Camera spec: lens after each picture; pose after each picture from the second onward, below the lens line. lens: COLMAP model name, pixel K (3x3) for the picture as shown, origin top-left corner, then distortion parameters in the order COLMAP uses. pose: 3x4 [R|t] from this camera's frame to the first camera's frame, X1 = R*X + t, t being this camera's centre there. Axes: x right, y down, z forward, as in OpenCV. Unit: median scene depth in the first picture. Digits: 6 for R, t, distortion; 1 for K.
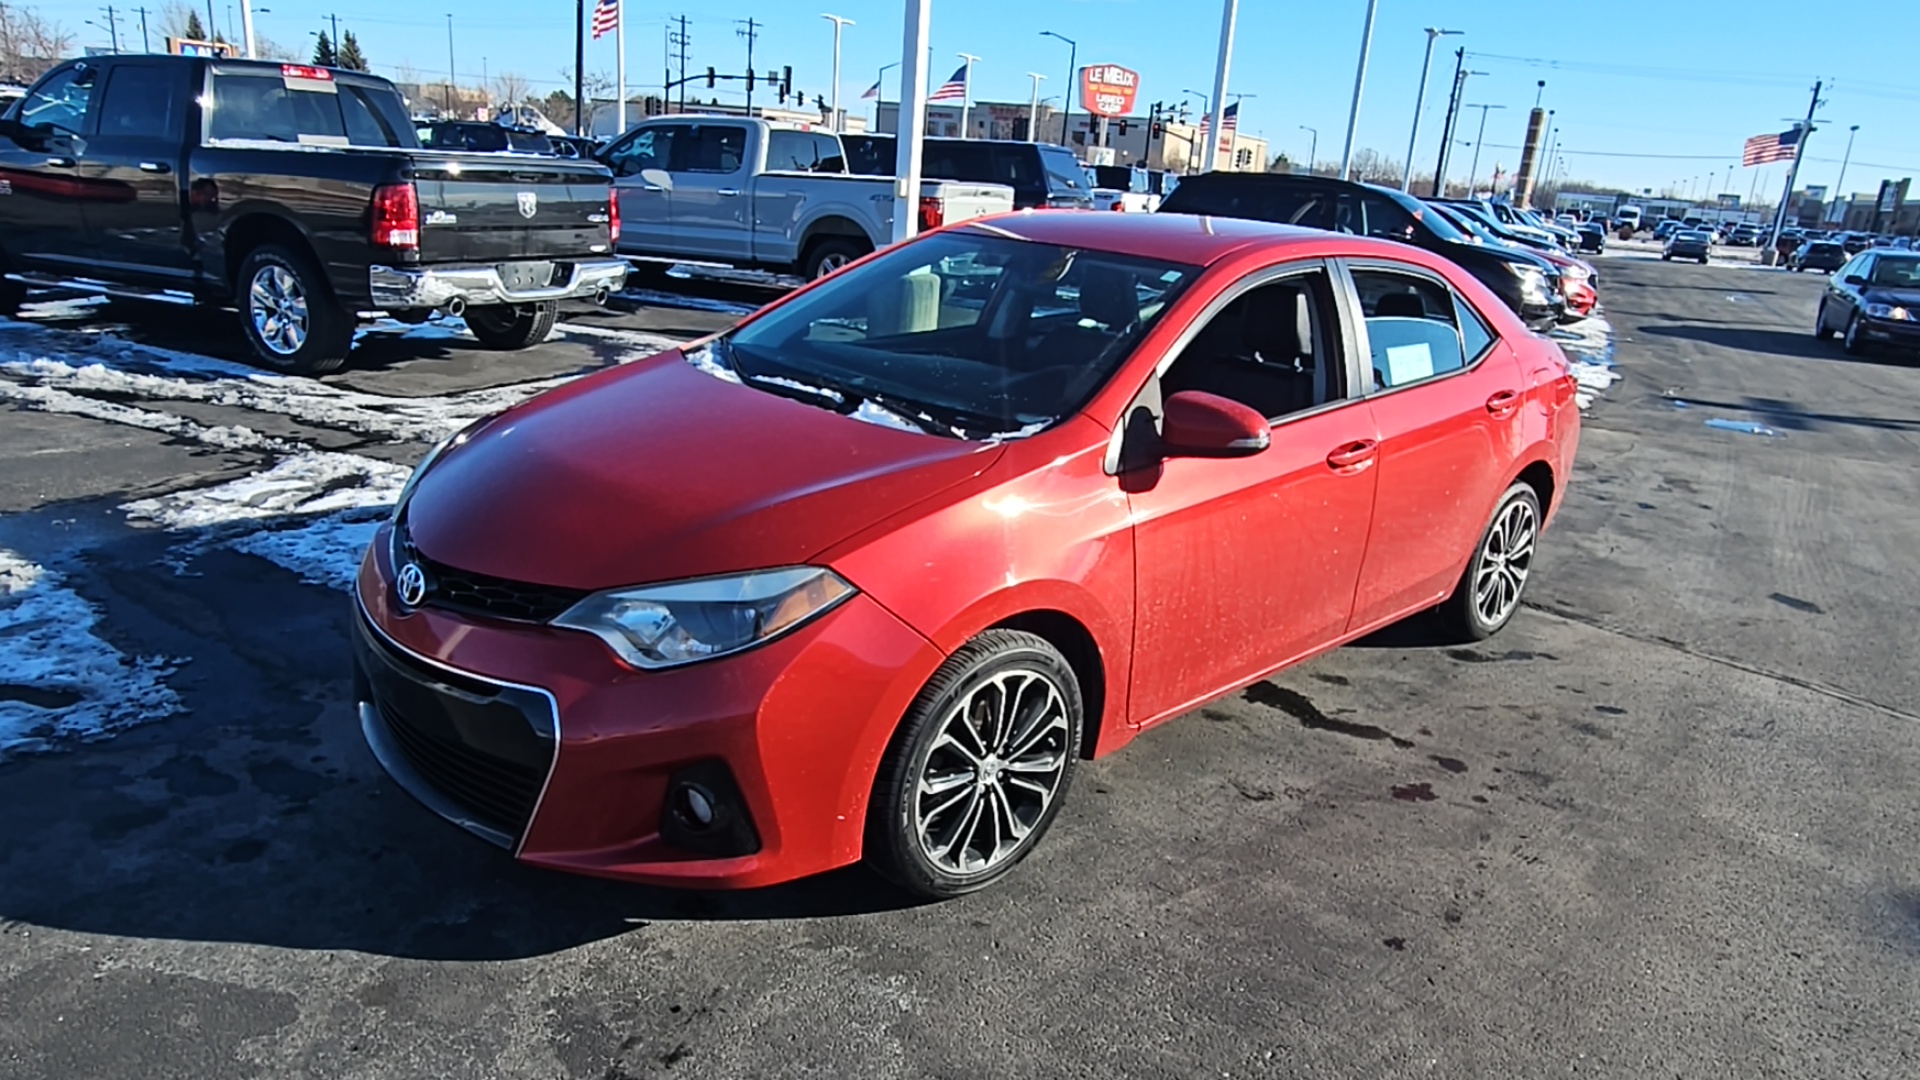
lens RADIAL K [[1210.1, 0, 966.9], [0, 1210.1, 565.3], [0, 0, 1]] dist [0.018505, -0.034361]
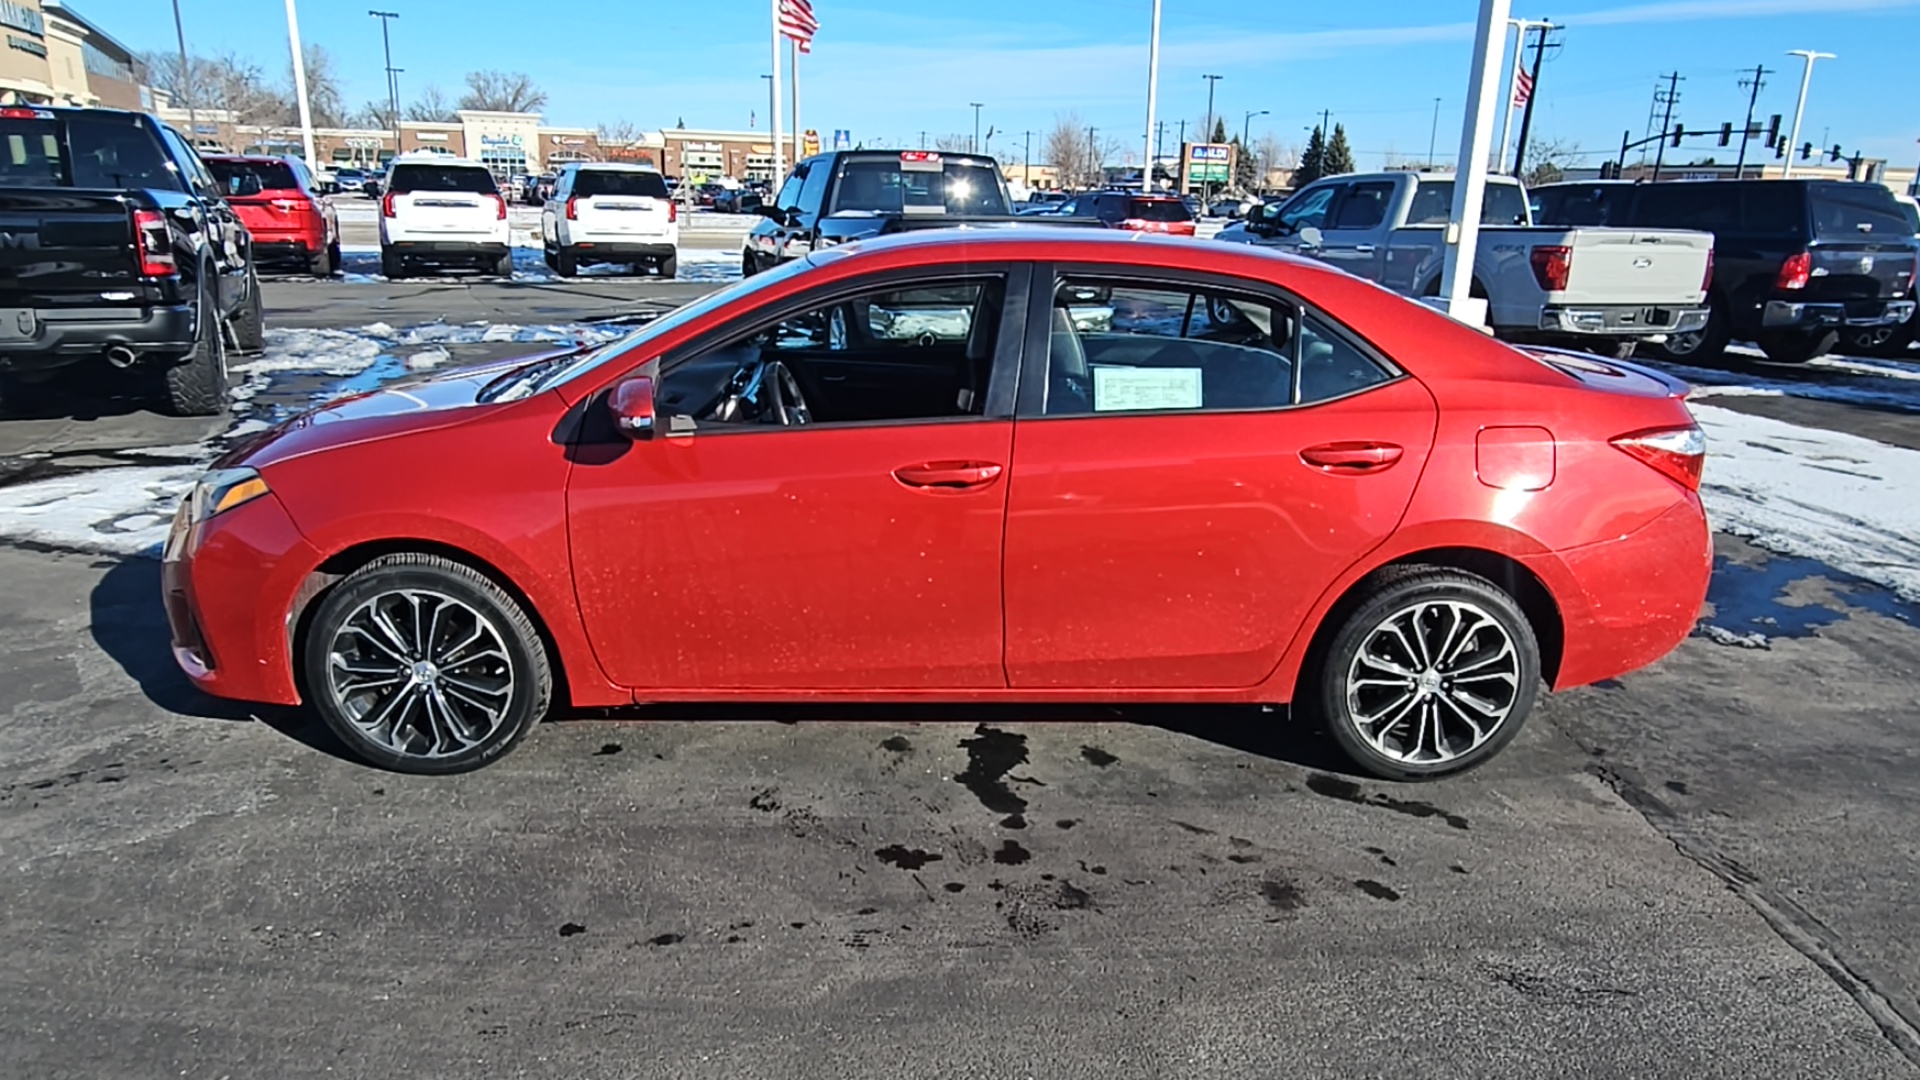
lens RADIAL K [[1215.3, 0, 975.0], [0, 1215.3, 565.2], [0, 0, 1]] dist [0.005324, -0.004557]
pose [[0.738188, 0.144209, -0.659001, 0.737523], [-0.183188, 0.983028, 0.009915, -0.029088], [0.649246, 0.113402, 0.752077, 0.269434]]
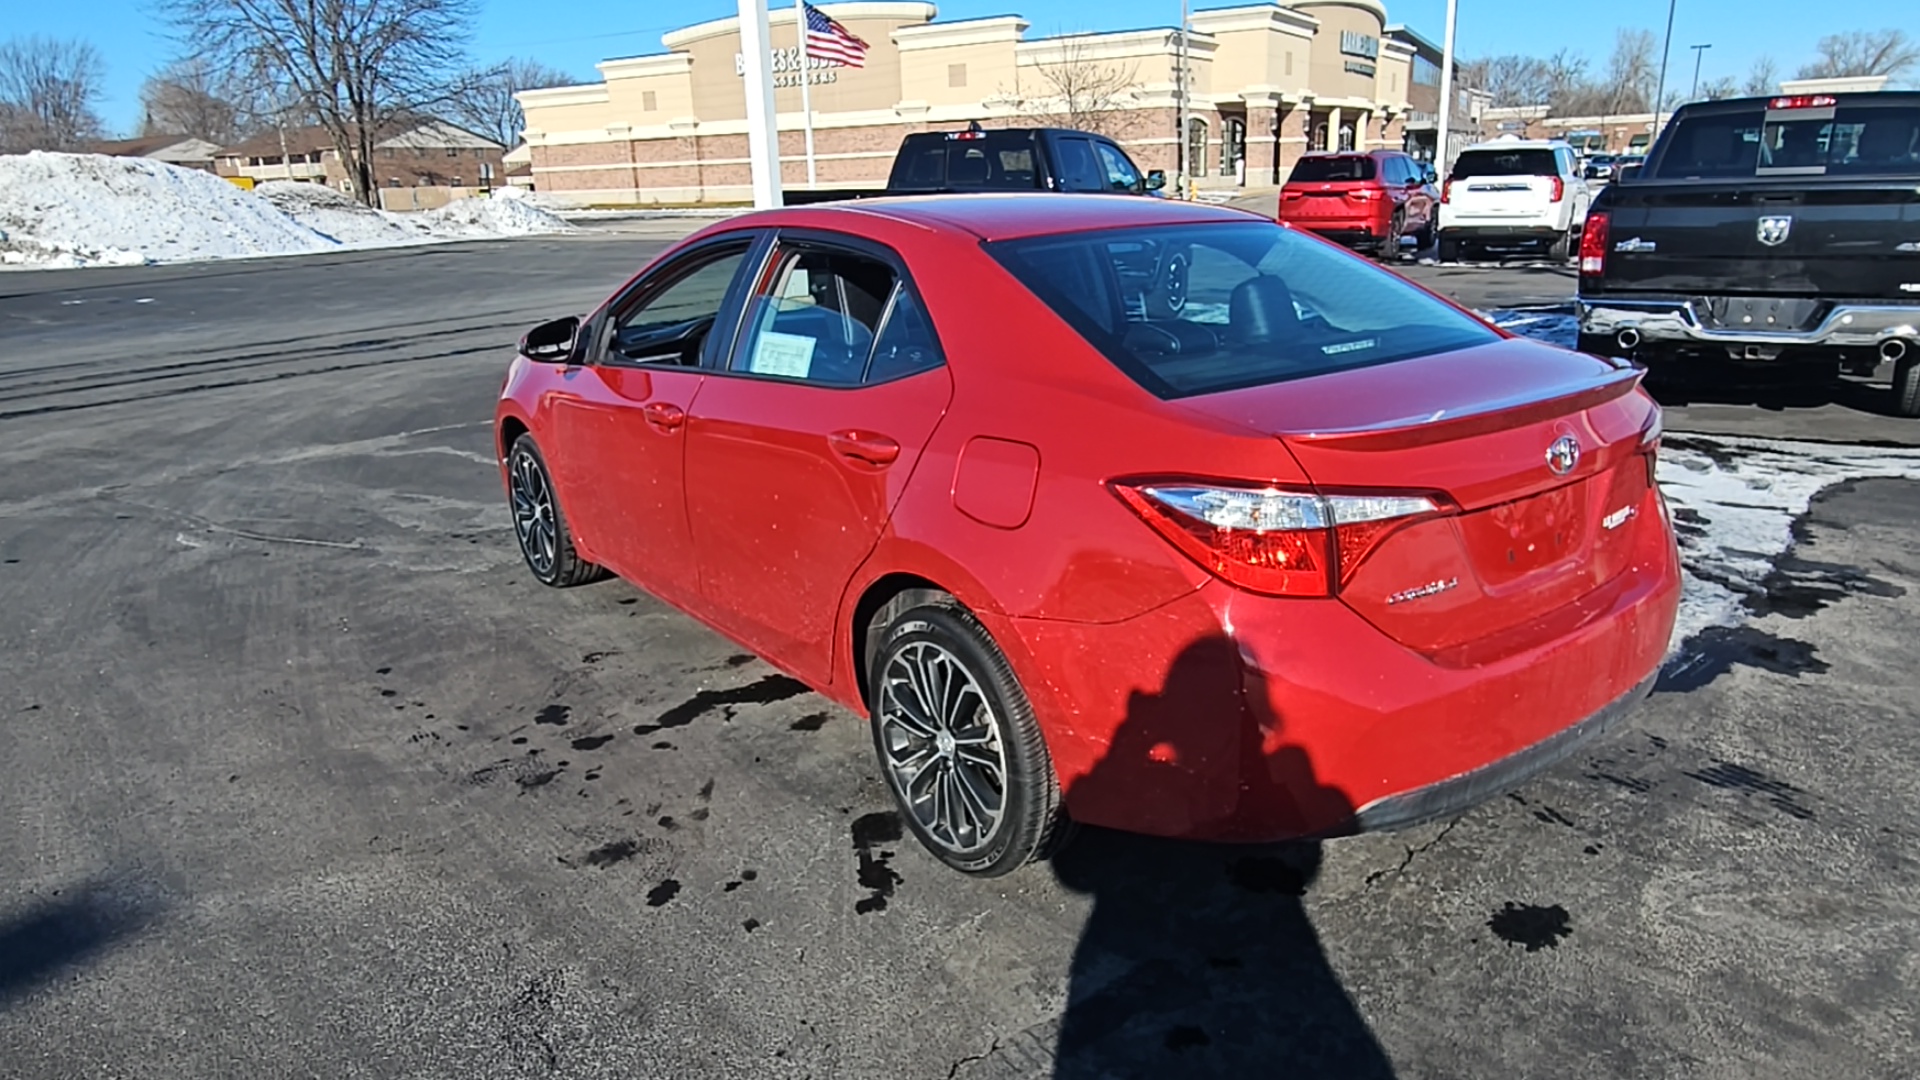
lens RADIAL K [[1215.3, 0, 975.0], [0, 1215.3, 565.2], [0, 0, 1]] dist [0.005324, -0.004557]
pose [[-0.130089, 0.230038, -0.964448, 1.028391], [-0.292756, 0.920434, 0.259028, -0.250127], [0.947297, 0.316044, -0.052393, 1.055105]]
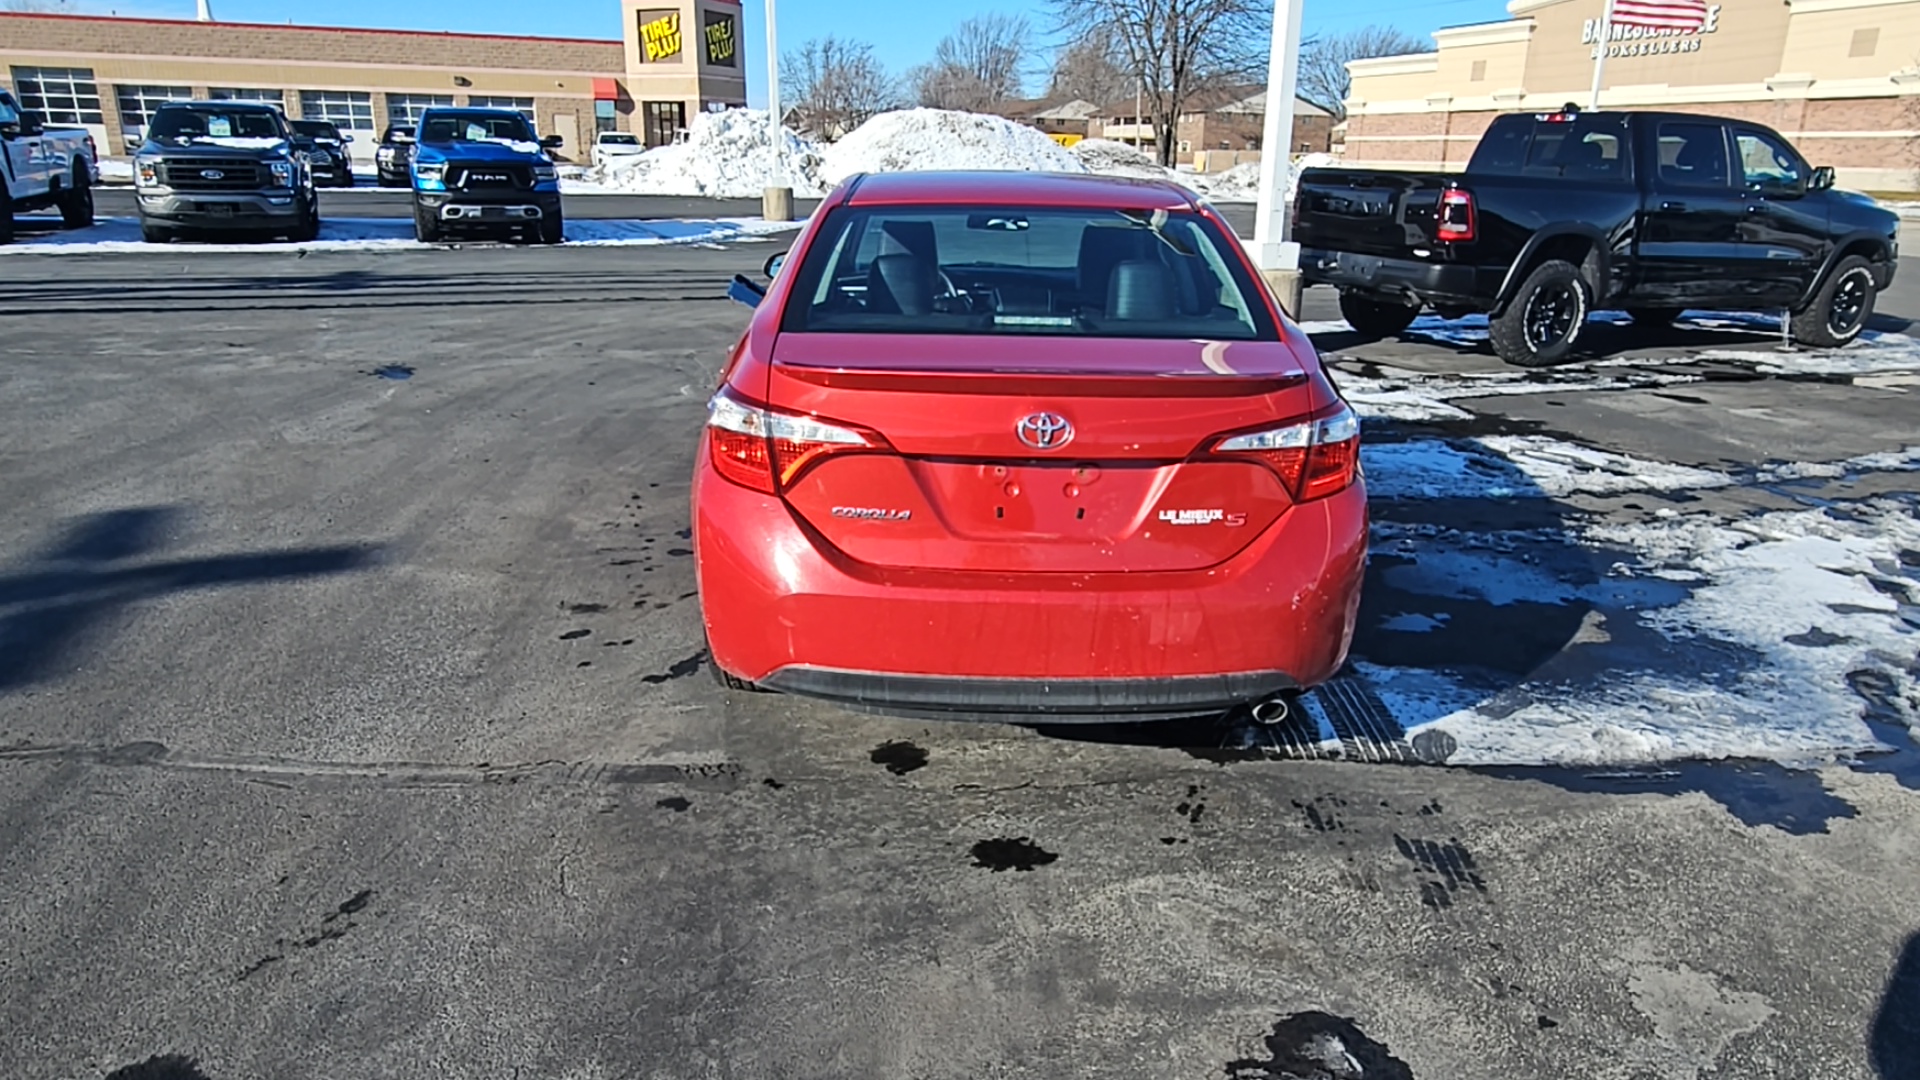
lens RADIAL K [[1215.3, 0, 975.0], [0, 1215.3, 565.2], [0, 0, 1]] dist [0.005324, -0.004557]
pose [[-0.688288, 0.146504, -0.710490, 0.920654], [-0.294398, 0.838711, 0.458142, -0.433698], [0.663015, 0.524500, -0.534144, 1.574862]]
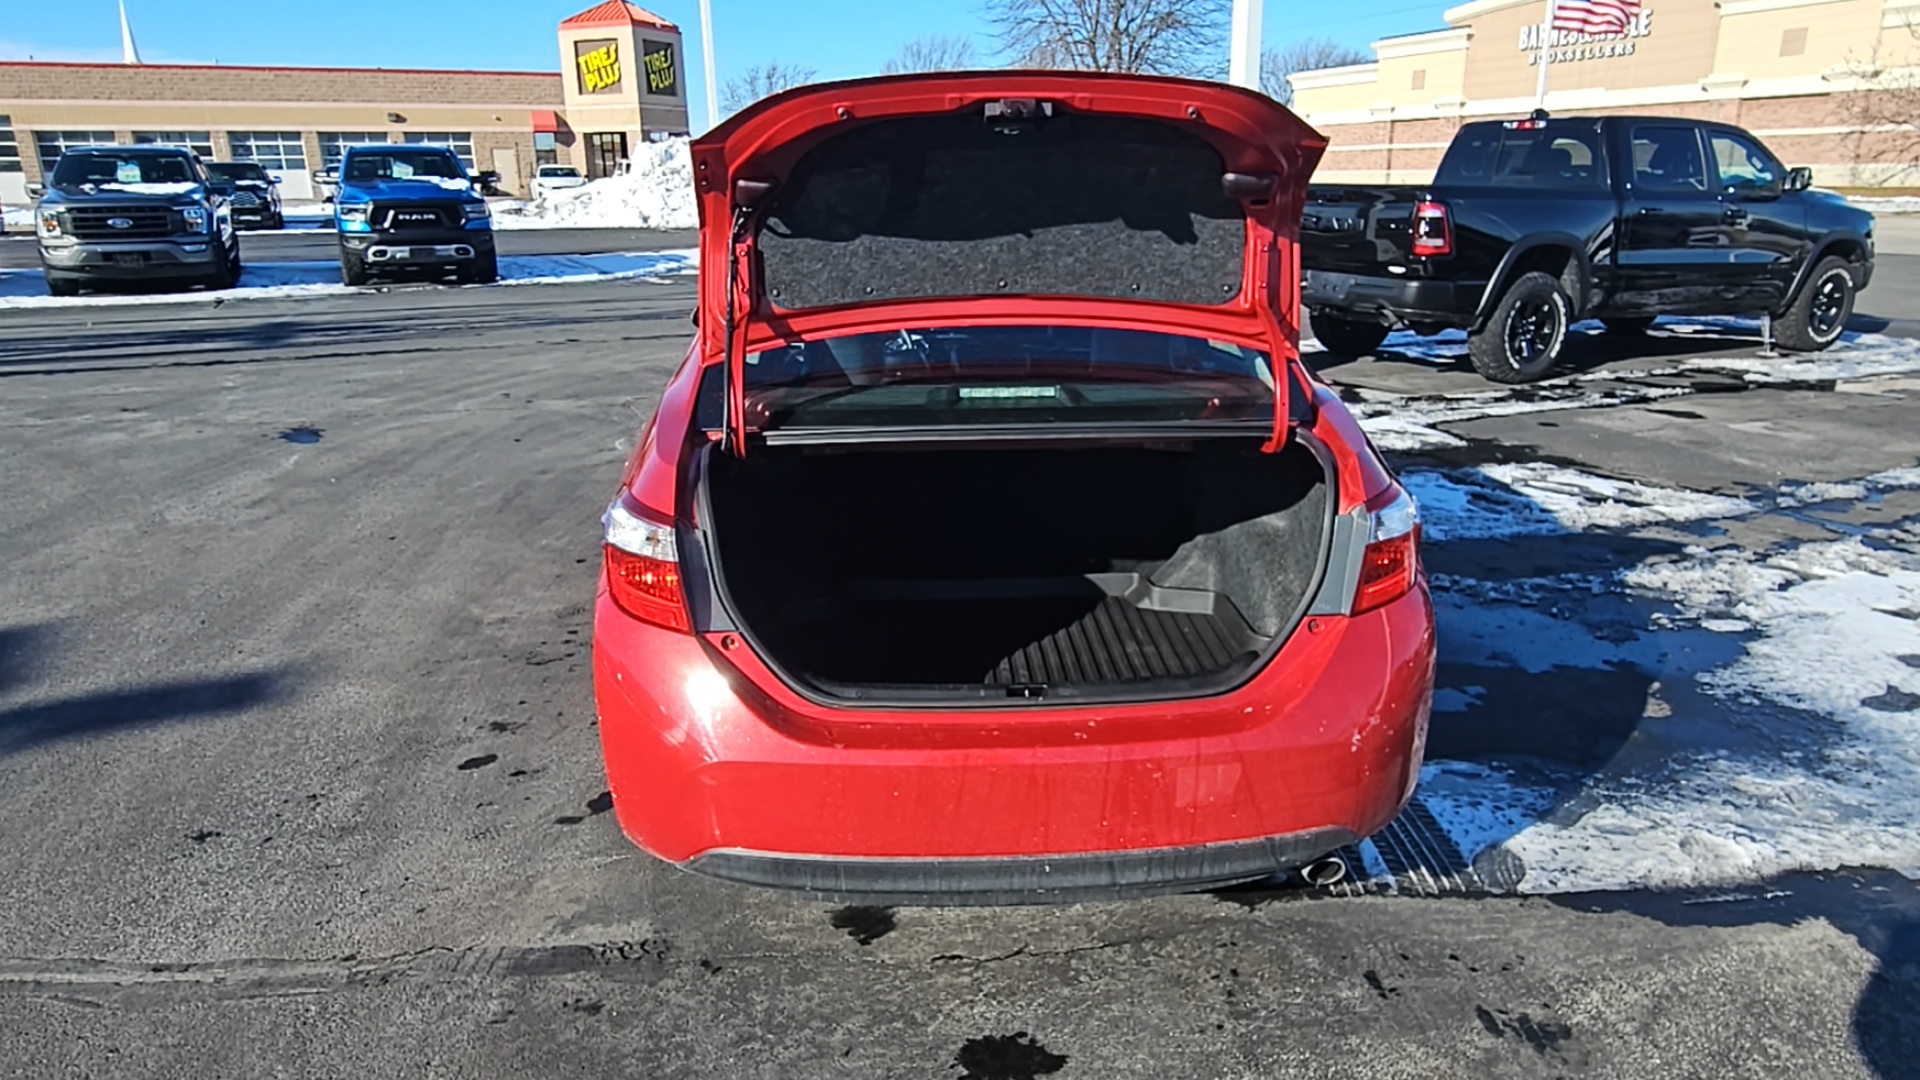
lens RADIAL K [[1221.4, 0, 975.9], [0, 1221.4, 561.2], [0, 0, 1]] dist [0.006003, -0.005689]
pose [[-0.659984, 0.158569, -0.734355, 0.829353], [-0.274828, 0.858764, 0.432428, -0.417769], [0.699207, 0.487217, -0.523191, 1.483955]]
